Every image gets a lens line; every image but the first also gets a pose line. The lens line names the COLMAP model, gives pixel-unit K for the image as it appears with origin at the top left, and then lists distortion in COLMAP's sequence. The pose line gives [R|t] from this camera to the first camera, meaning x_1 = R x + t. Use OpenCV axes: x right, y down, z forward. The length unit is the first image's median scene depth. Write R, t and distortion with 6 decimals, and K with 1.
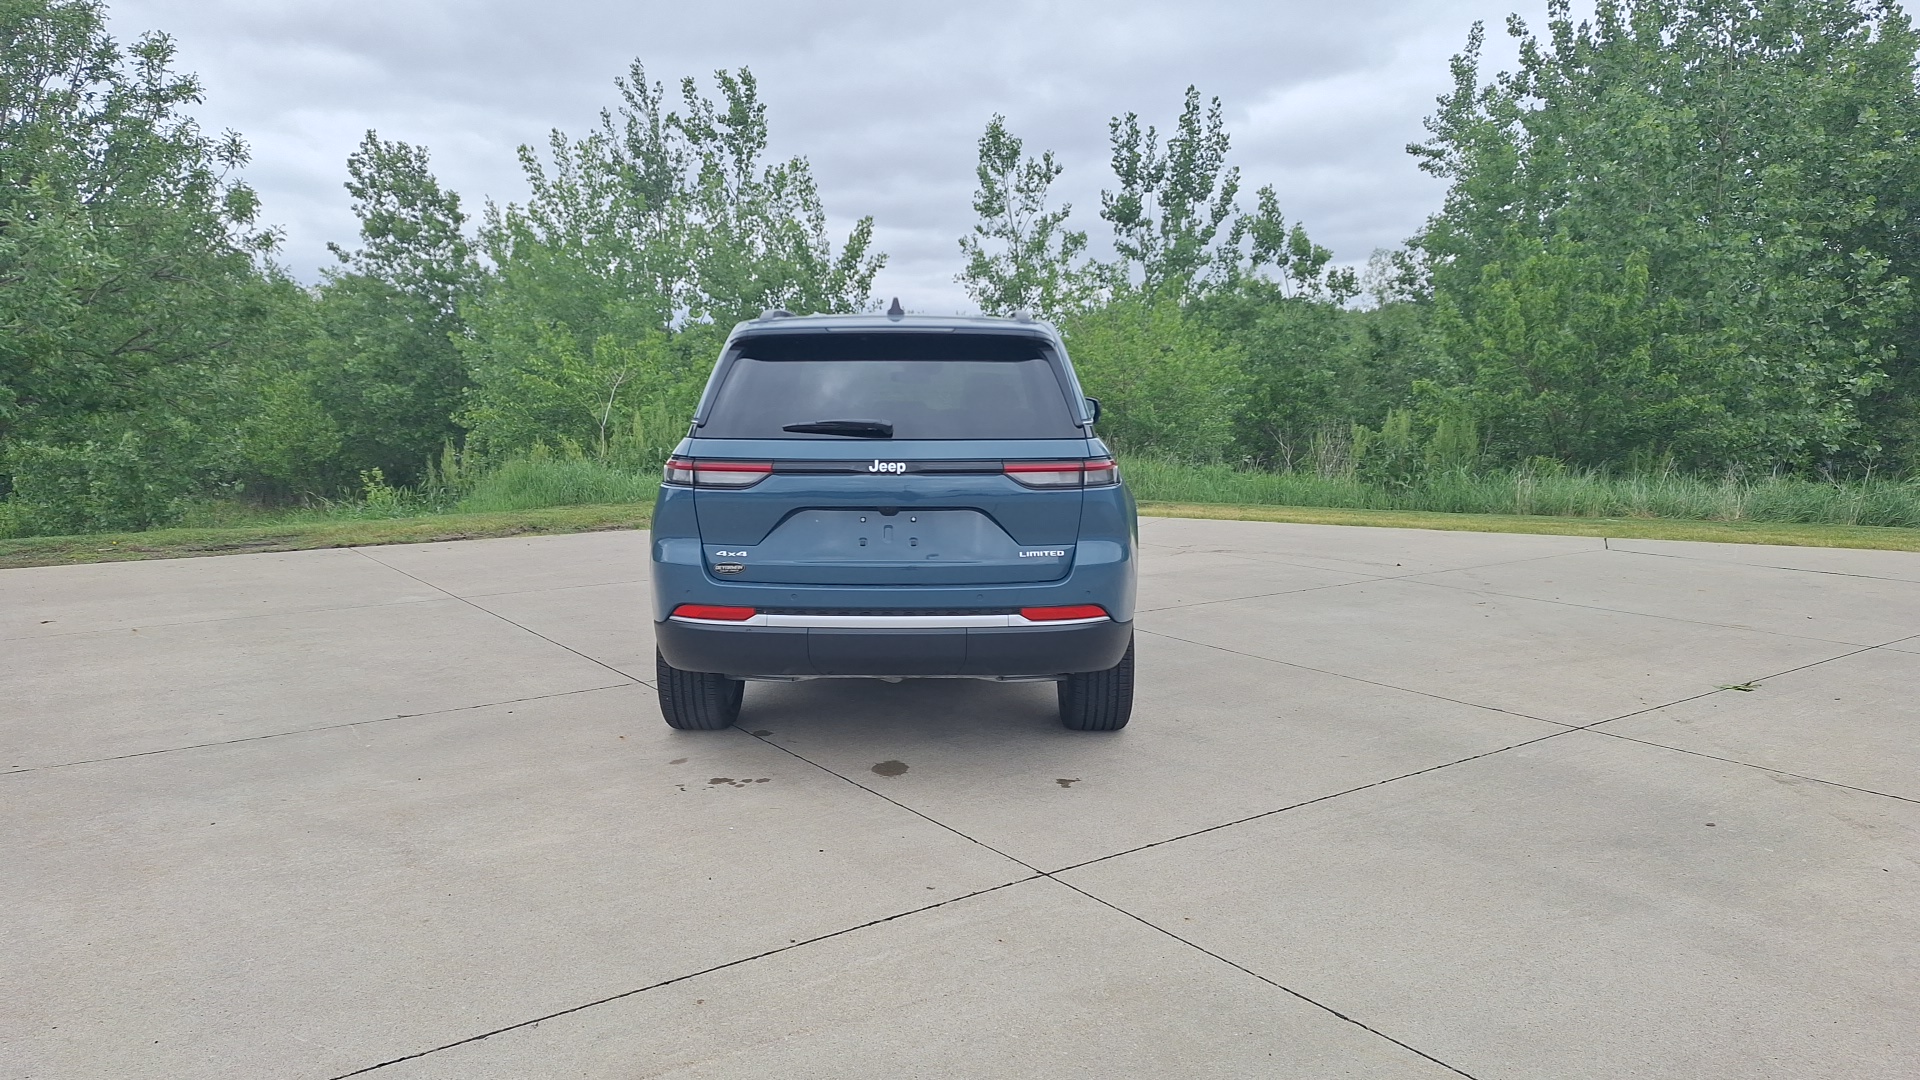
lens RADIAL K [[1333.3, 0, 948.6], [0, 1333.3, 534.4], [0, 0, 1]] dist [0.071788, -0.041708]
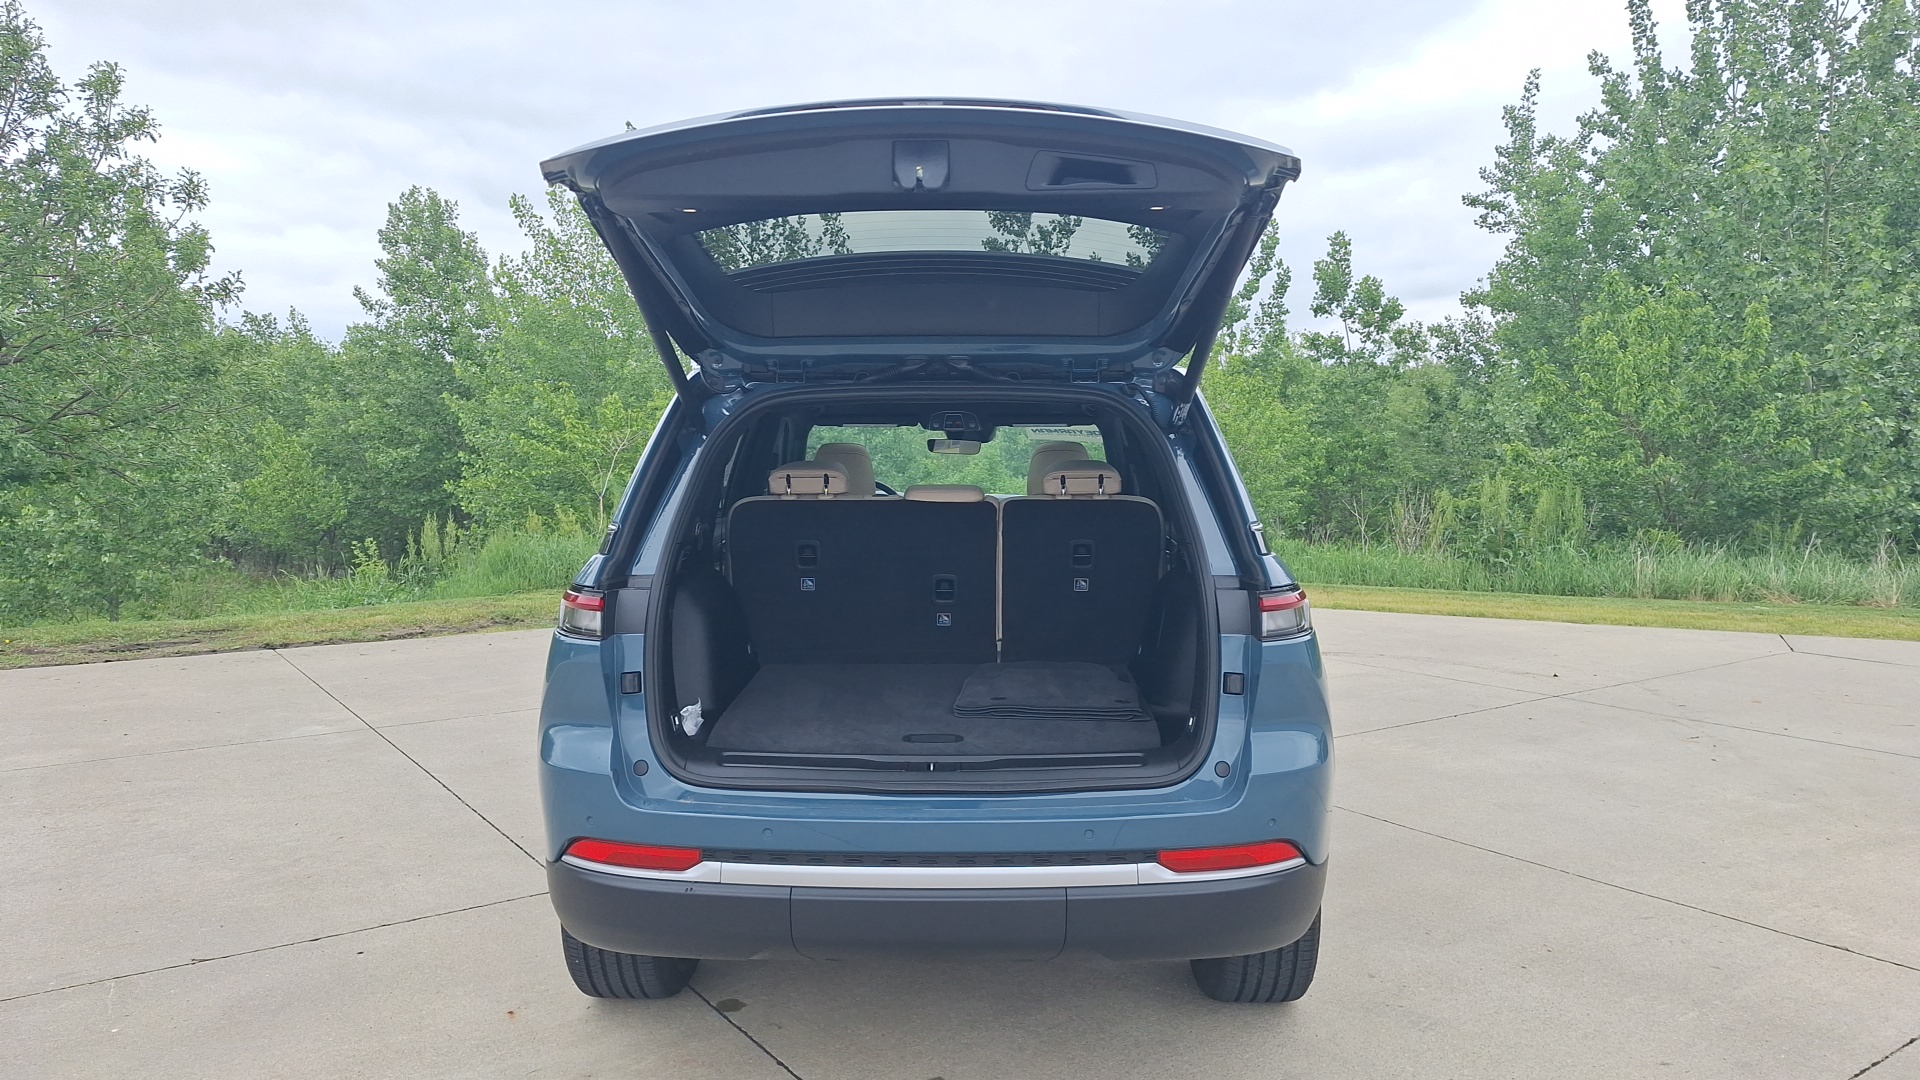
lens RADIAL K [[1333.3, 0, 968.1], [0, 1333.3, 535.8], [0, 0, 1]] dist [0.071788, -0.041708]
pose [[0.999966, -0.000823, -0.008204, -0.006339], [0.000465, 0.999050, -0.043575, -0.015900], [0.008232, 0.043569, 0.999016, 0.111708]]
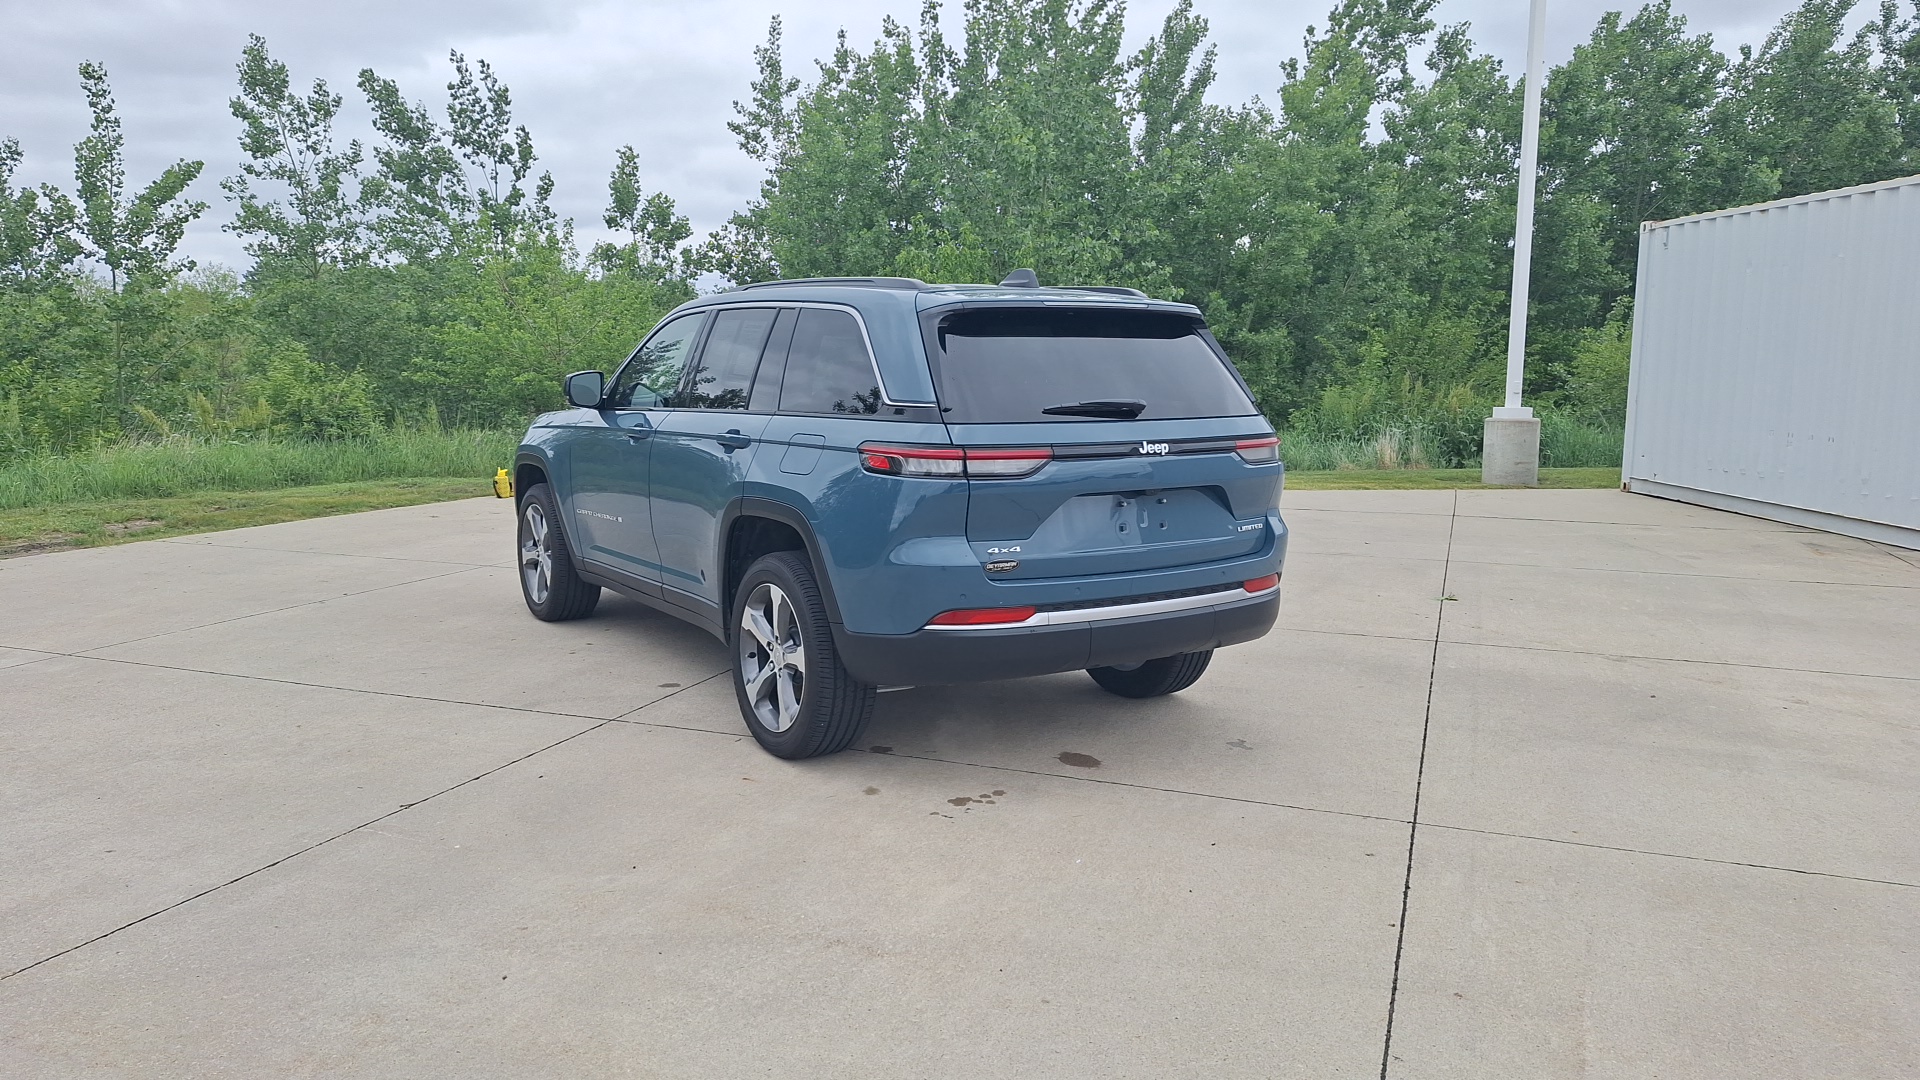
lens RADIAL K [[1333.3, 0, 960.2], [0, 1333.3, 549.1], [0, 0, 1]] dist [0.071788, -0.041708]
pose [[0.835142, -0.076486, 0.544691, -0.189970], [0.058983, 0.997028, 0.049568, -0.009161], [-0.546863, -0.009269, 0.837171, 0.071142]]
